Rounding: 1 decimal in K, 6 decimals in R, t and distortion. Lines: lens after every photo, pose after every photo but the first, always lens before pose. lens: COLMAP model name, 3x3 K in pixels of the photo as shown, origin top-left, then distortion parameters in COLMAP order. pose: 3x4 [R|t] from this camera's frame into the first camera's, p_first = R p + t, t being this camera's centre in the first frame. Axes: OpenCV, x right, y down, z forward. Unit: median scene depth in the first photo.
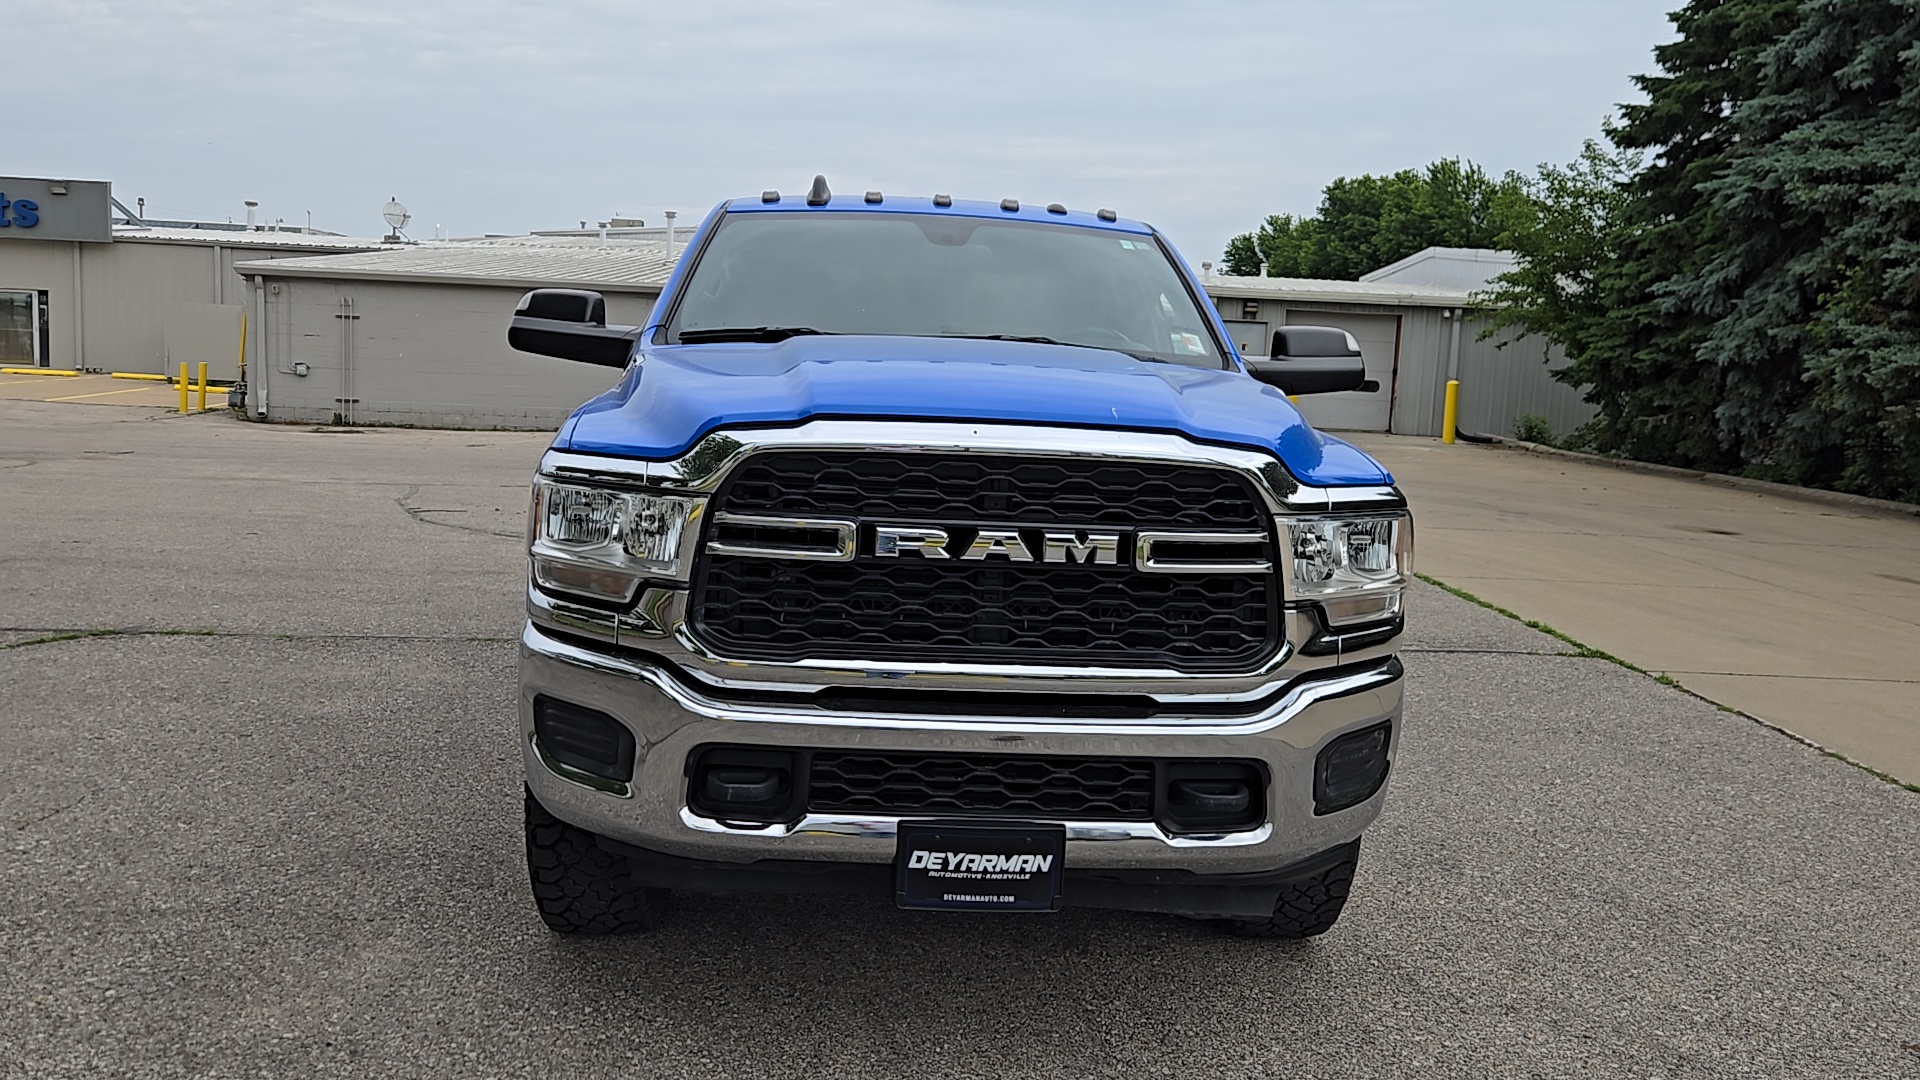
lens RADIAL K [[1610.2, 0, 956.7], [0, 1610.2, 543.6], [0, 0, 1]] dist [0.001204, -0.003594]
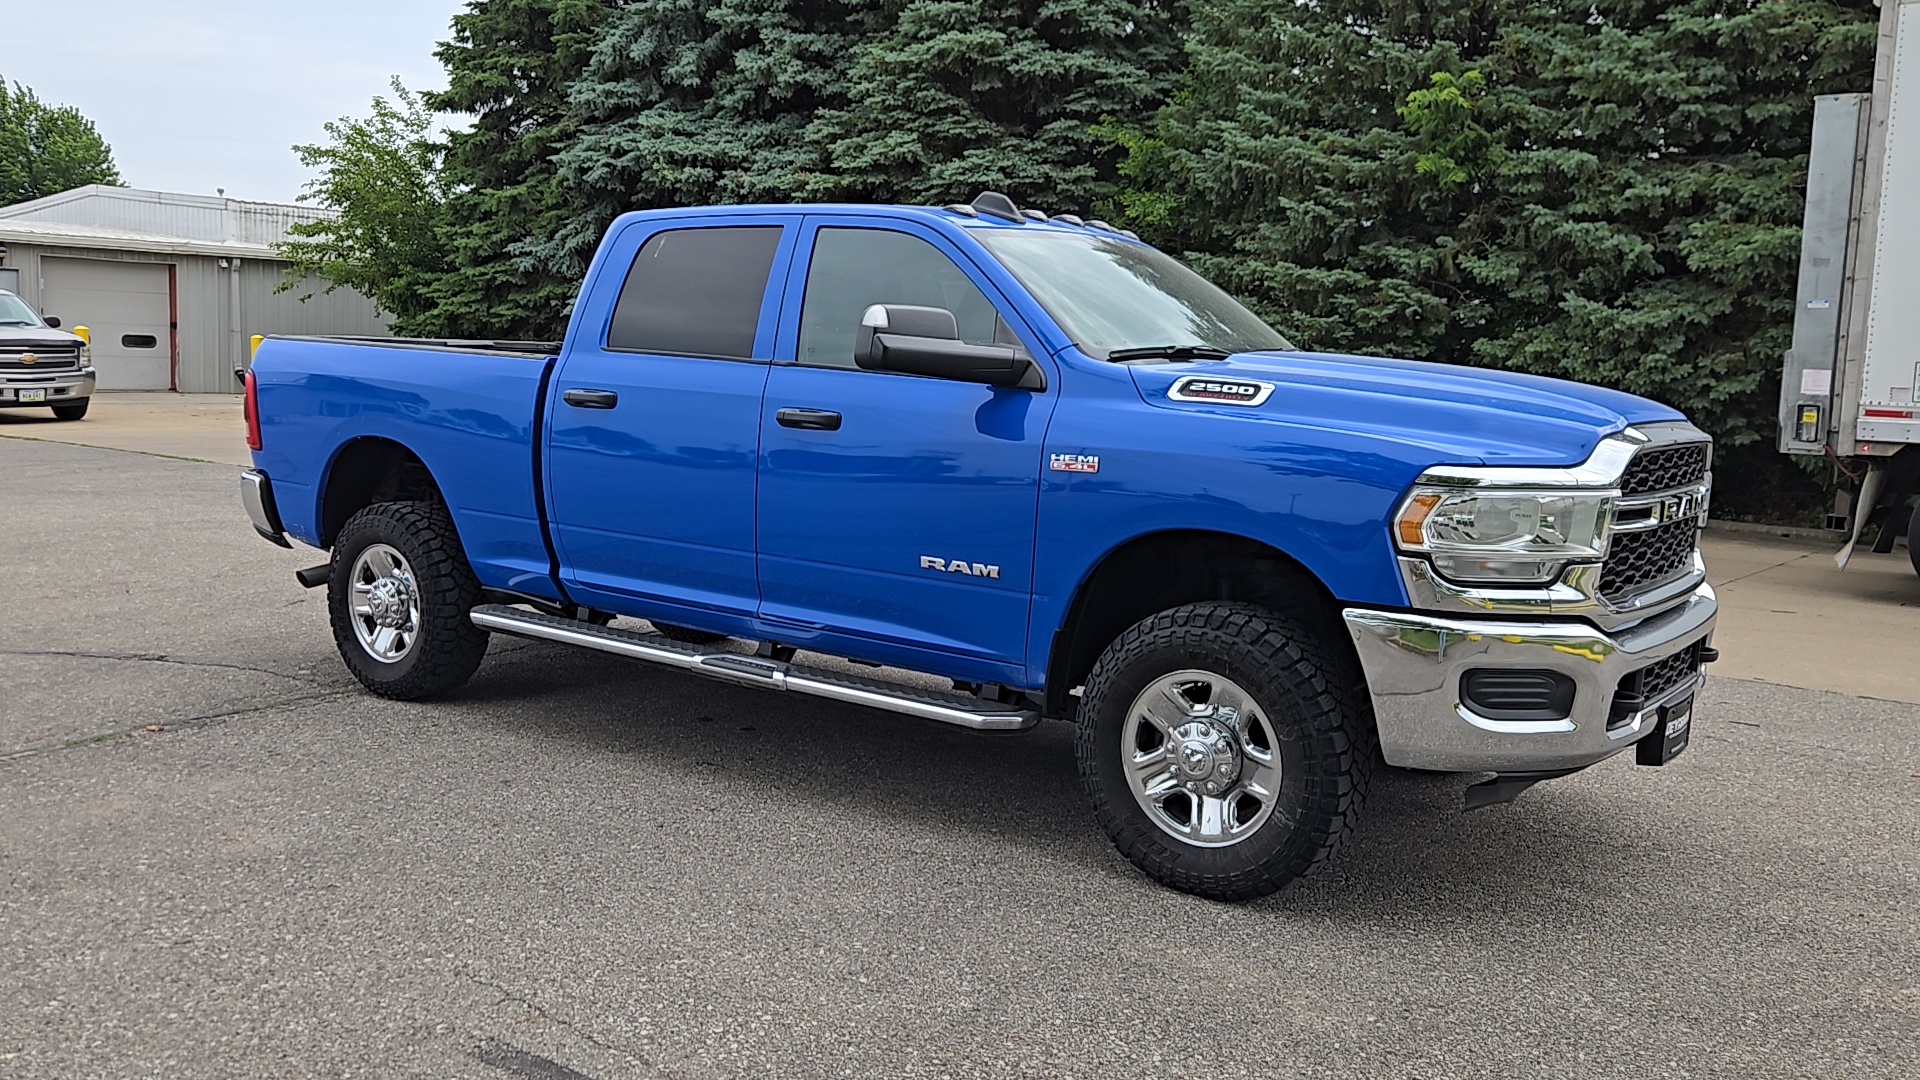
lens RADIAL K [[1610.2, 0, 953.3], [0, 1610.2, 541.3], [0, 0, 1]] dist [0.001204, -0.003594]
pose [[0.640362, -0.112896, 0.759731, -0.217667], [0.085419, 0.993470, 0.075632, -0.019604], [-0.763309, 0.016464, 0.645824, 0.078626]]
